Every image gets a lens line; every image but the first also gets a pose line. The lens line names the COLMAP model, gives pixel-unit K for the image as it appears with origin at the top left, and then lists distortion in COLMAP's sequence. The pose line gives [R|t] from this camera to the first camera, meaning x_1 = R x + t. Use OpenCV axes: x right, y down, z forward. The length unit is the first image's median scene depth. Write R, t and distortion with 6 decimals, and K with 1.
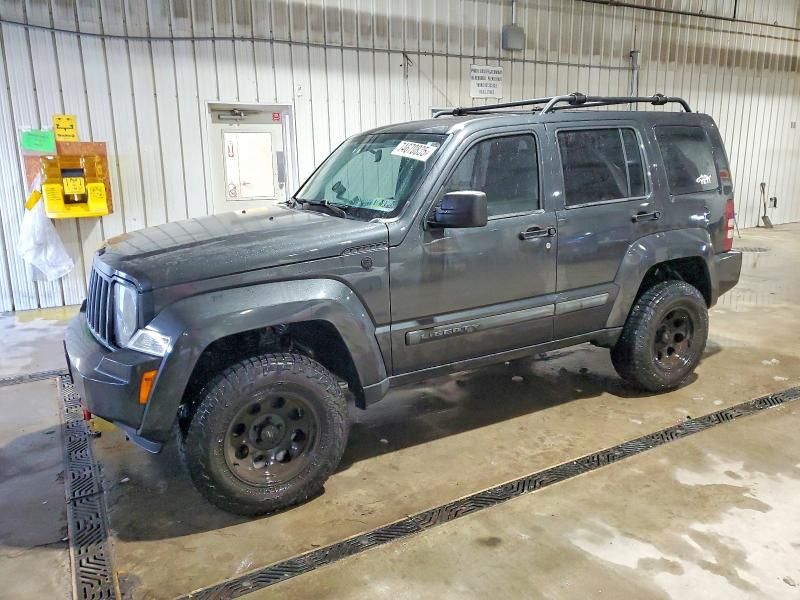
lens RADIAL K [[614.9, 0, 398.9], [0, 614.9, 314.7], [0, 0, 1]] dist [0.007289, 0.007866]
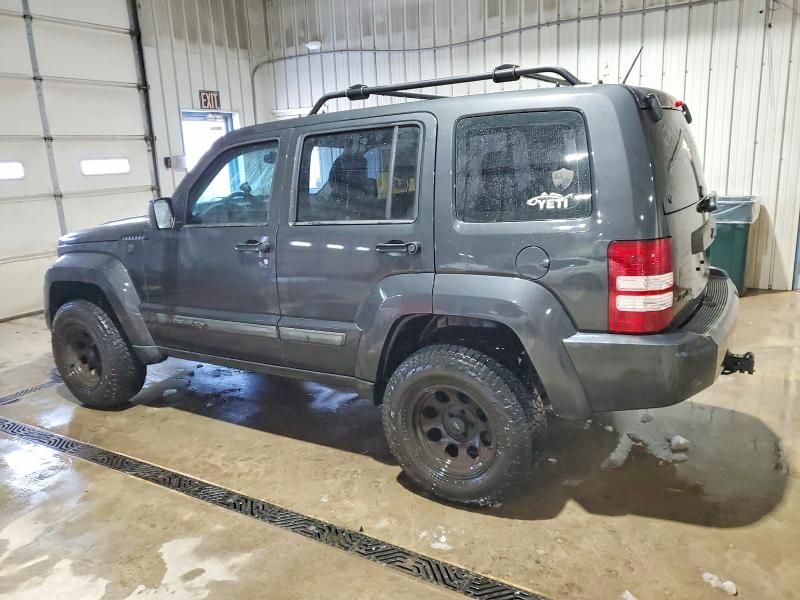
lens RADIAL K [[618.8, 0, 410.7], [0, 618.8, 297.4], [0, 0, 1]] dist [0.025926, 0.005512]
pose [[0.493942, 0.197158, -0.846847, 1.109214], [-0.181747, 0.975850, 0.121184, -0.205089], [0.850288, 0.094055, 0.517846, 0.676201]]
